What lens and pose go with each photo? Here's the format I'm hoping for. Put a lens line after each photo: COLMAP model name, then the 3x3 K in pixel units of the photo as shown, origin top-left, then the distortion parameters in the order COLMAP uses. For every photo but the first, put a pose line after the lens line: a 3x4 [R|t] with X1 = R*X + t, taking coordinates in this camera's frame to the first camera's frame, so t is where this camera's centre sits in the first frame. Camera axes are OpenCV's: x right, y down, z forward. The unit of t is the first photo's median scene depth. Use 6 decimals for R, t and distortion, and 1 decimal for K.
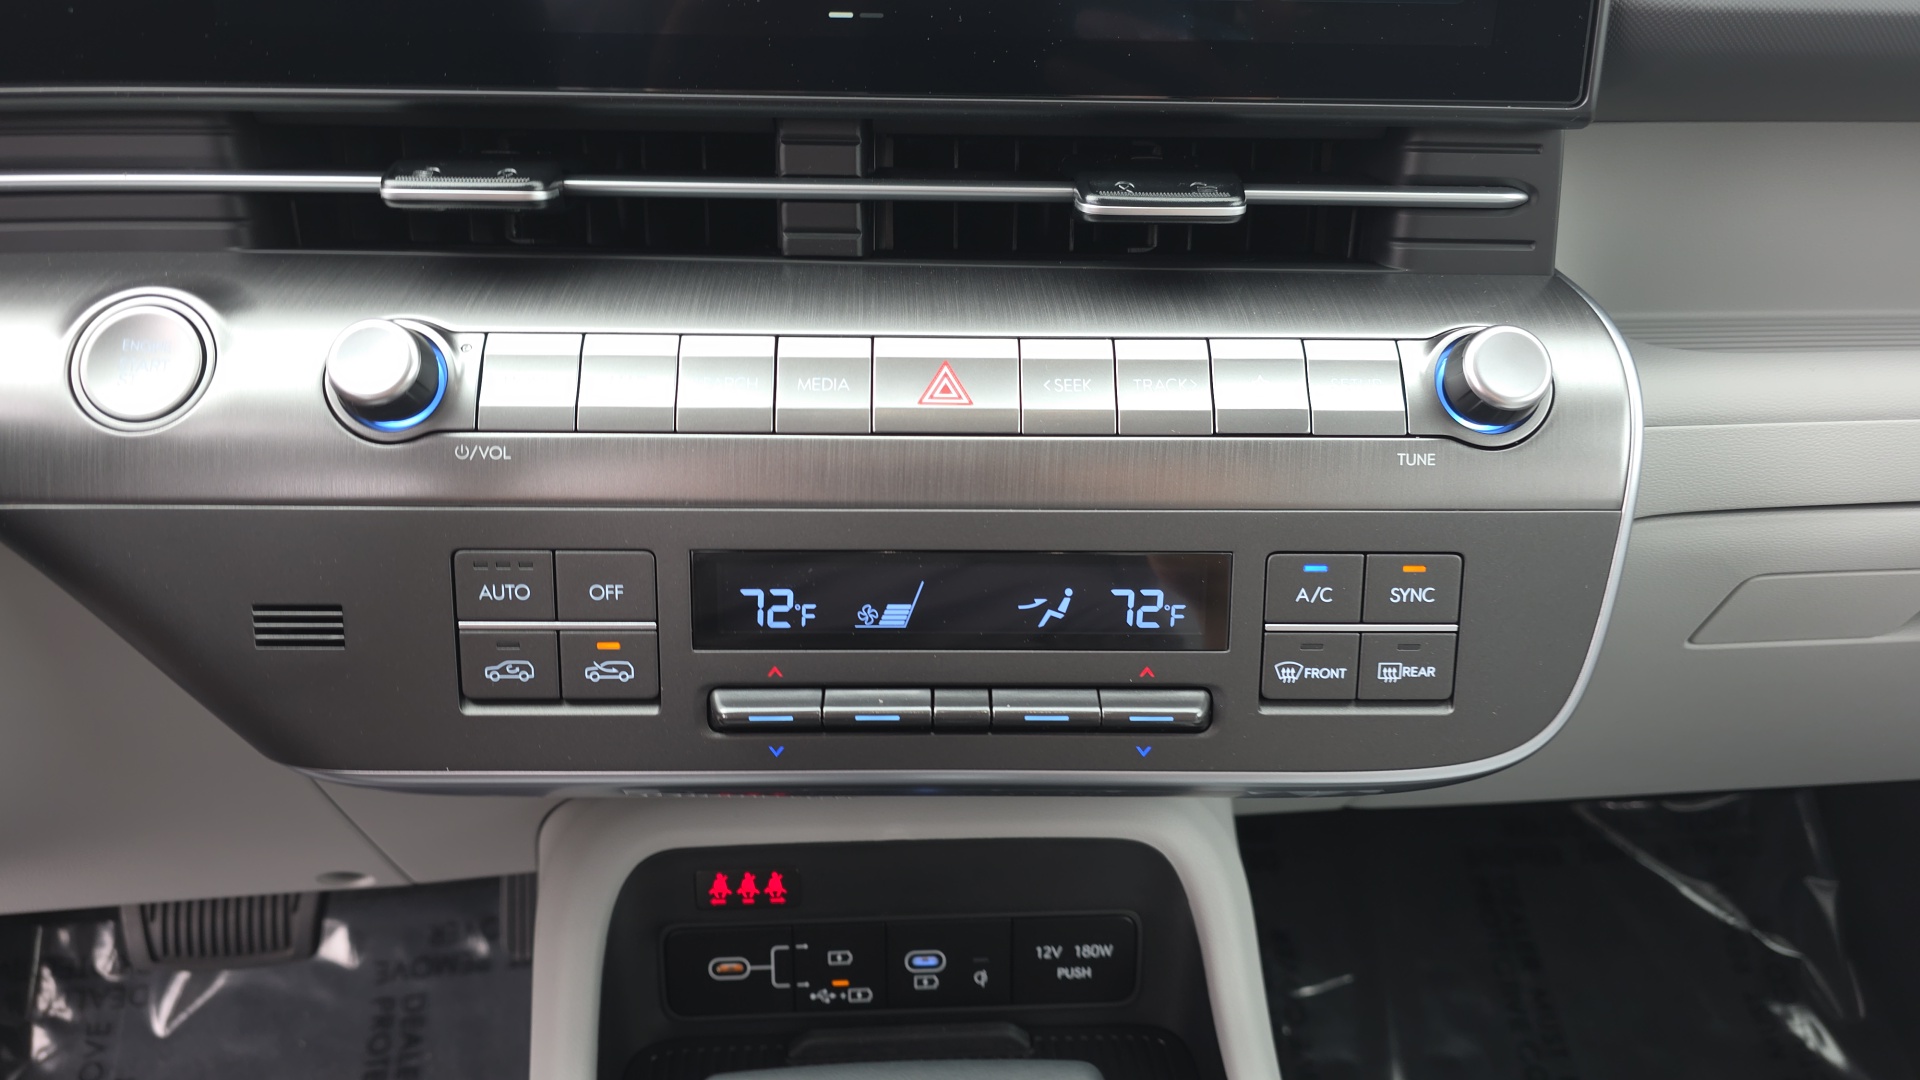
lens RADIAL K [[1304.0, 0, 954.4], [0, 1304.0, 565.9], [0, 0, 1]] dist [0.053530, -0.057316]
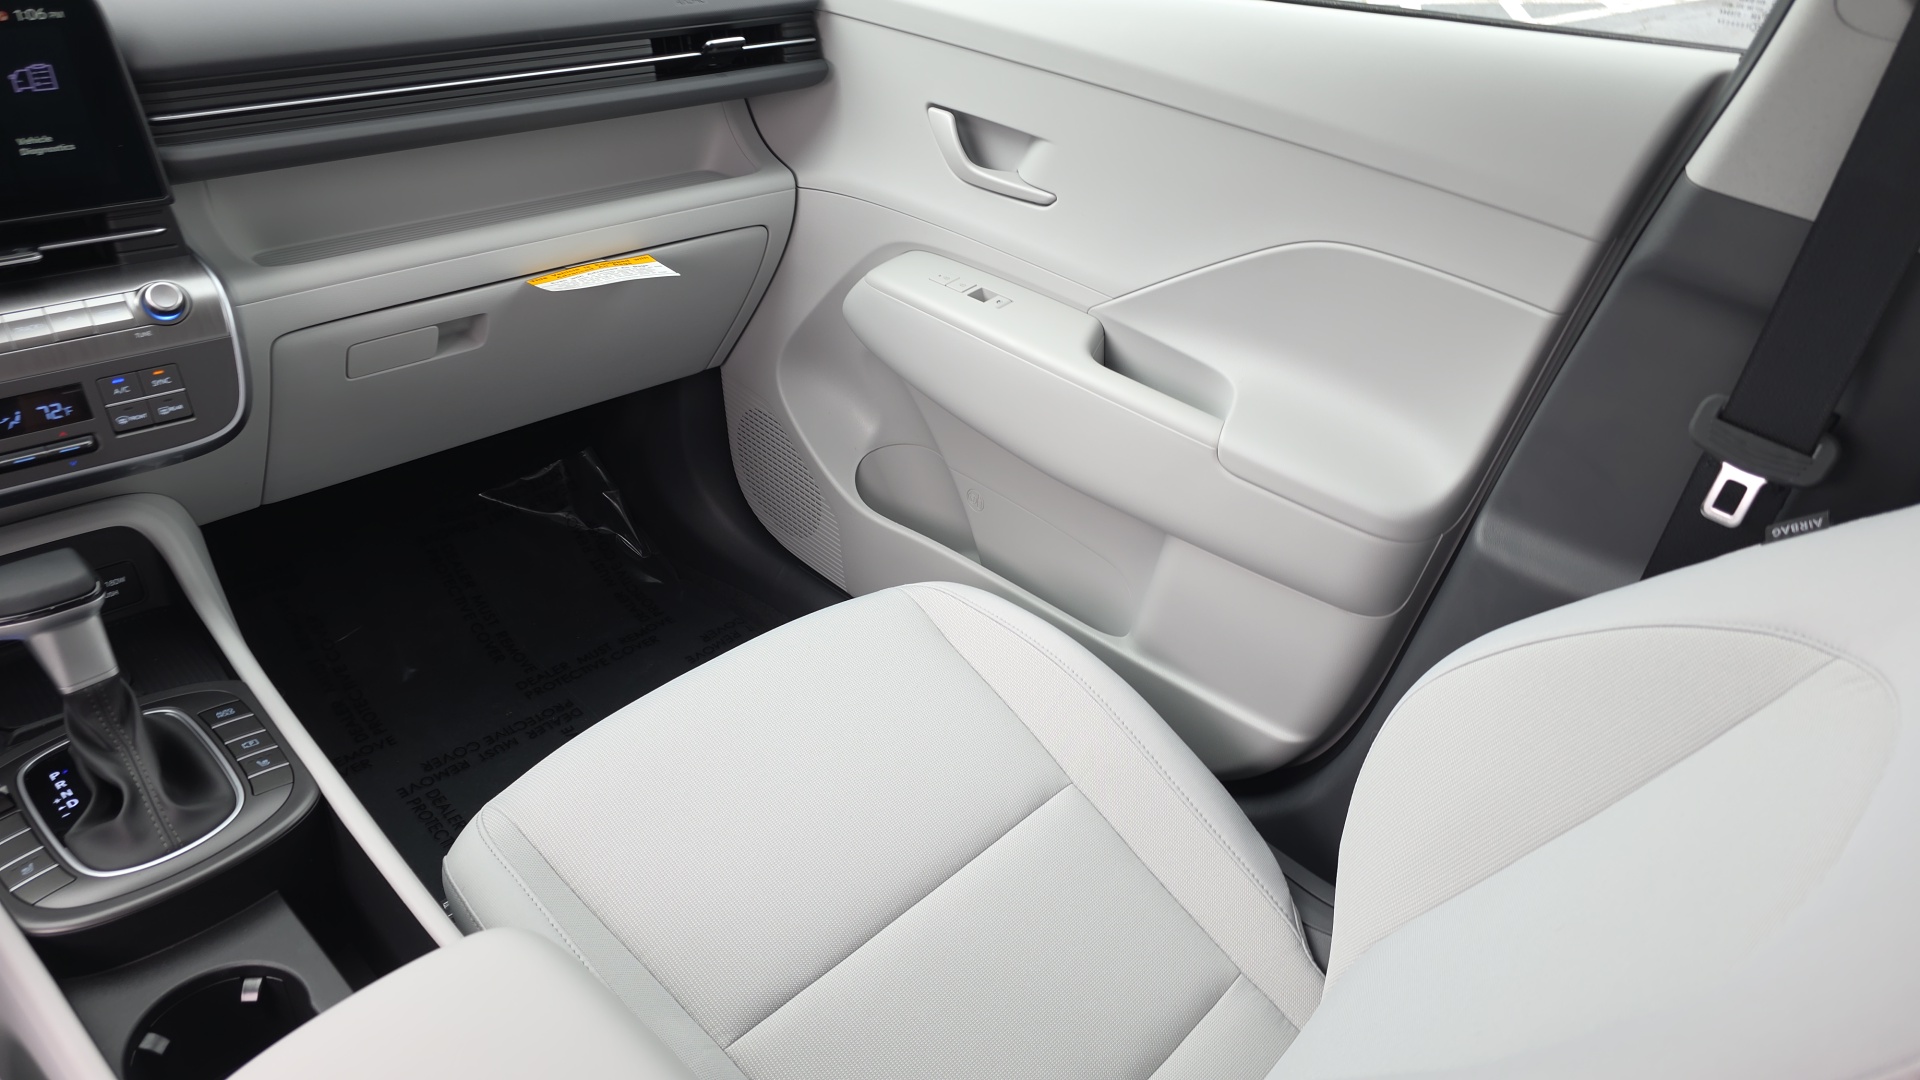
lens RADIAL K [[1304.0, 0, 1012.8], [0, 1304.0, 530.0], [0, 0, 1]] dist [0.053530, -0.057316]
pose [[0.759329, -0.310233, 0.571992, 0.017823], [0.252254, 0.950634, 0.180727, 0.267017], [-0.599823, 0.007056, 0.800102, -2.305285]]
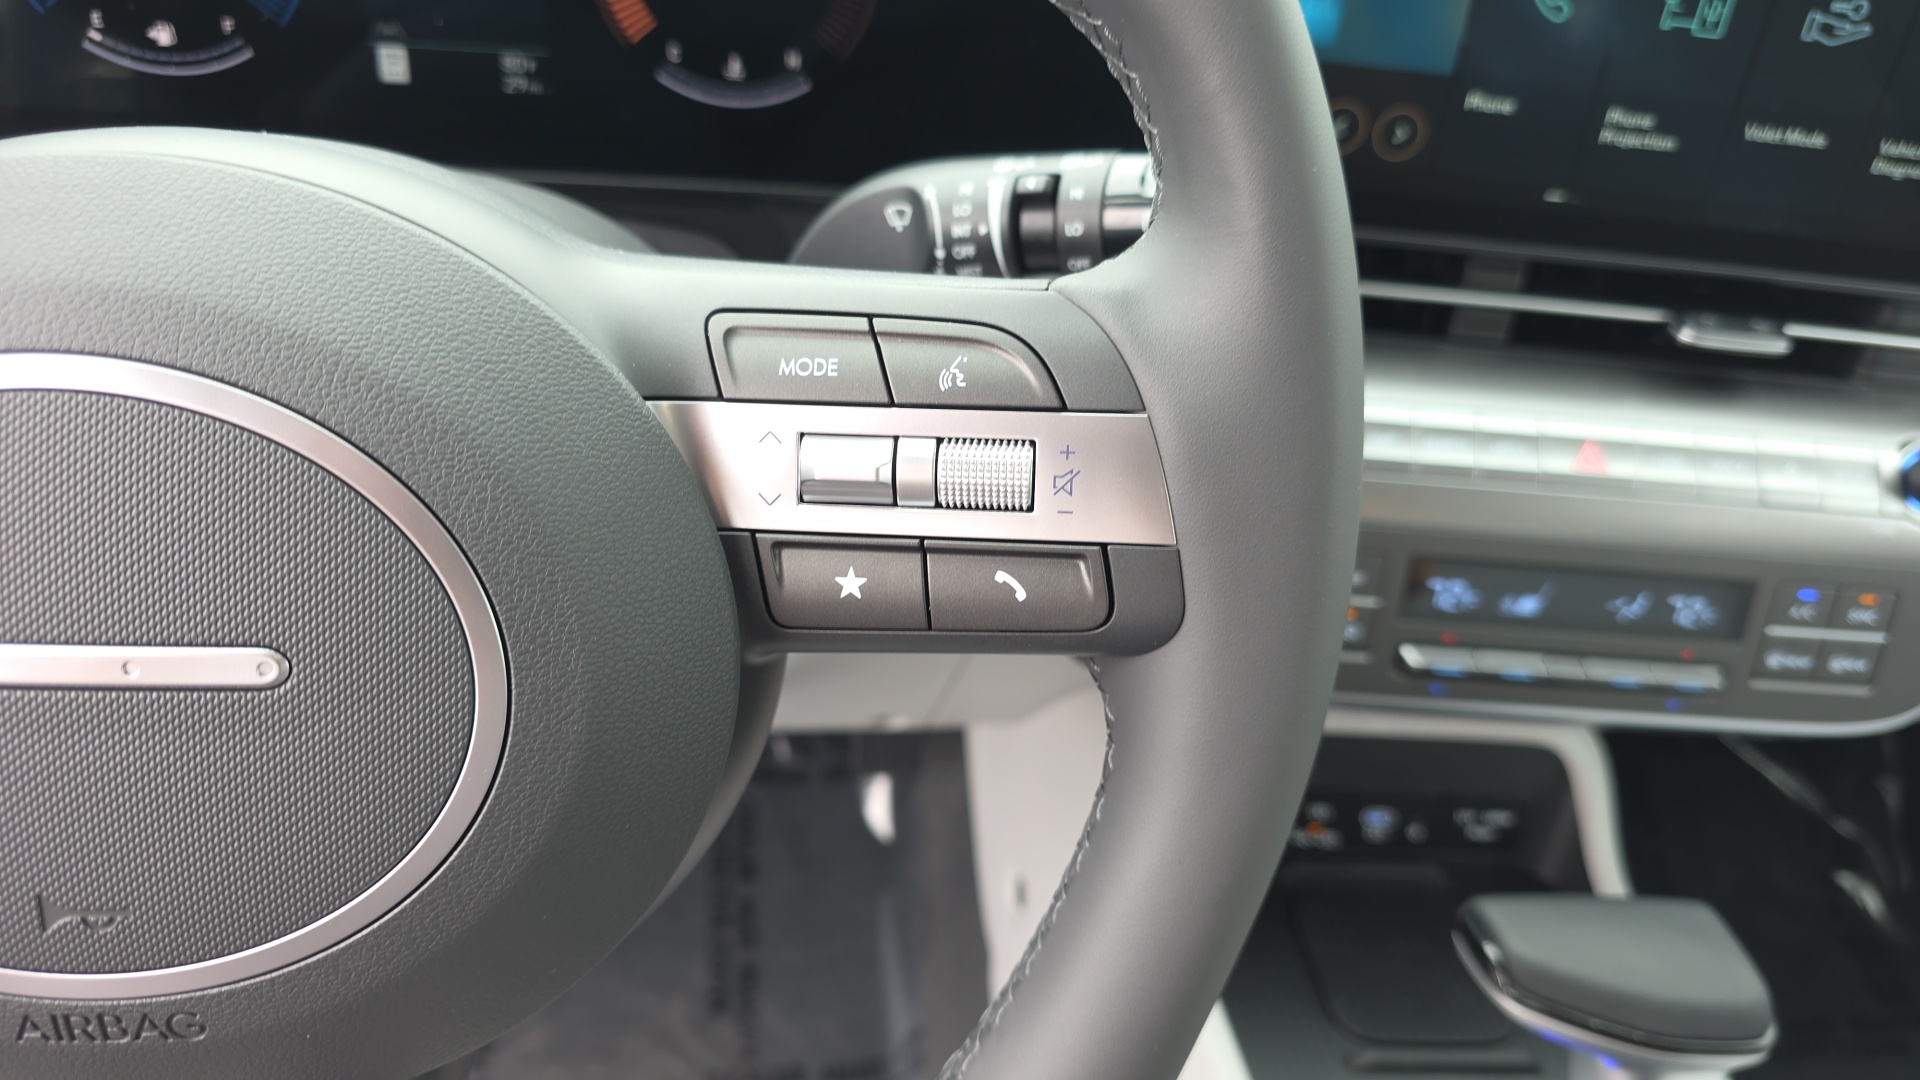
lens RADIAL K [[1354.5, 0, 955.3], [0, 1354.5, 542.1], [0, 0, 1]] dist [0.003175, -0.030536]
pose [[0.996408, 0.072036, 0.044529, -0.758031], [-0.076837, 0.990074, 0.117685, -0.162023], [-0.035609, -0.120683, 0.992052, -0.489591]]
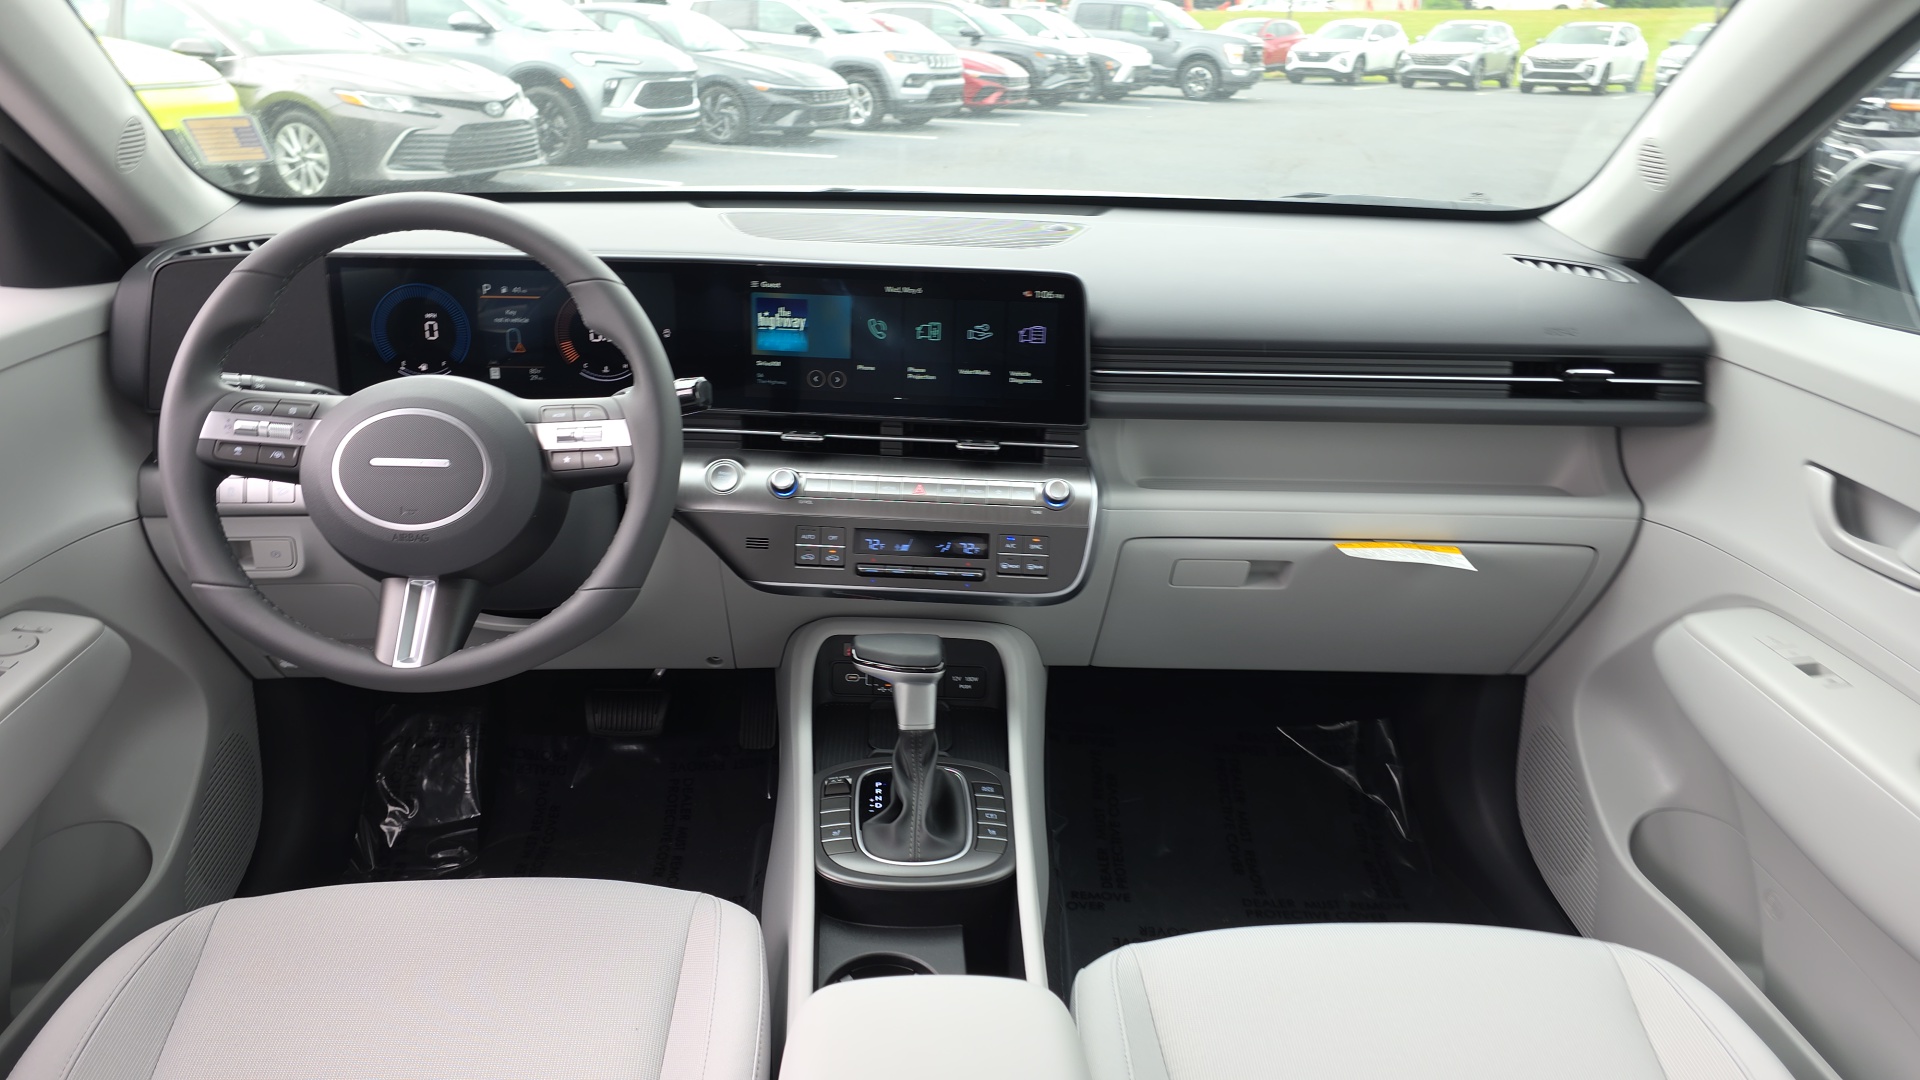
lens RADIAL K [[1304.0, 0, 945.8], [0, 1304.0, 543.7], [0, 0, 1]] dist [0.053530, -0.057316]
pose [[0.996558, 0.036153, -0.074601, 0.363526], [-0.044519, 0.992516, -0.113710, 0.457967], [0.069932, 0.116640, 0.990709, -2.816749]]
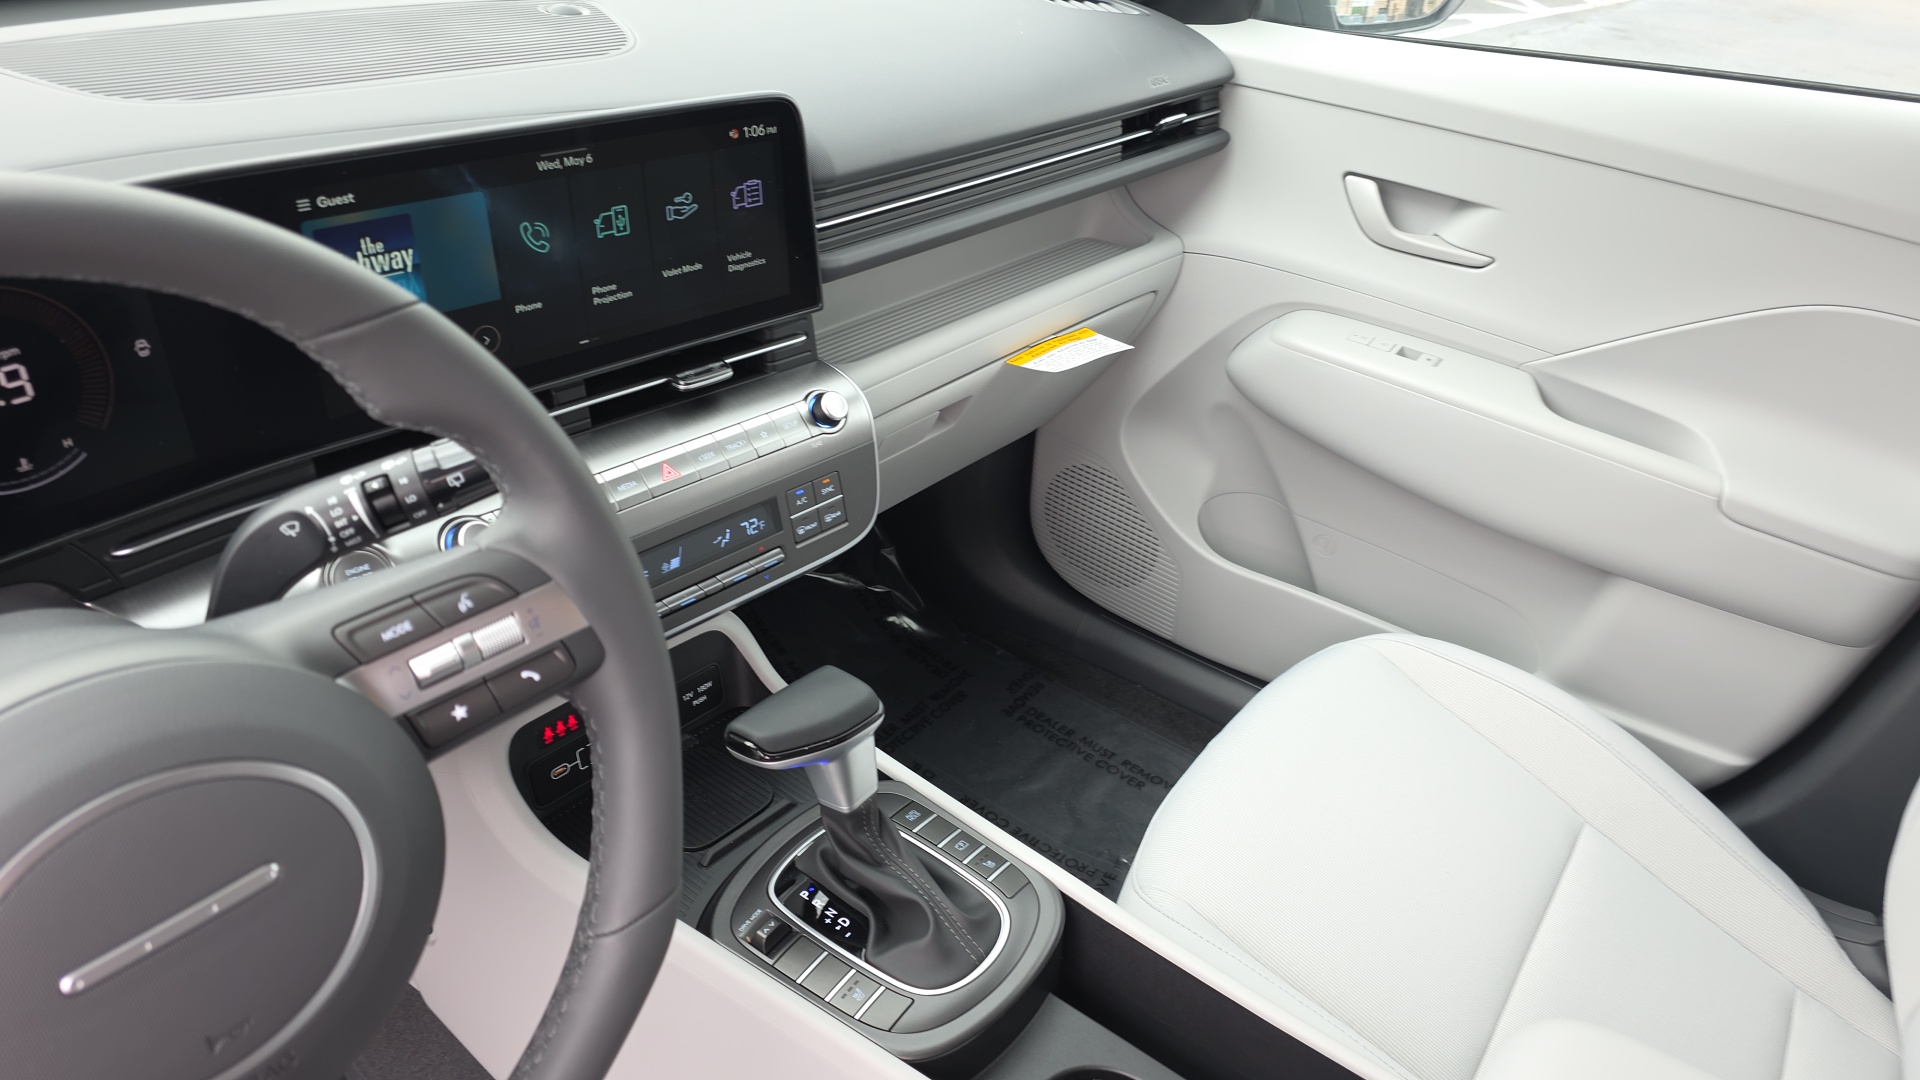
lens RADIAL K [[1304.0, 0, 980.8], [0, 1304.0, 524.0], [0, 0, 1]] dist [0.053530, -0.057316]
pose [[0.676816, -0.341090, 0.652364, -1.258552], [0.276300, 0.939095, 0.204351, -0.383081], [-0.682334, 0.041940, 0.729837, -1.244283]]
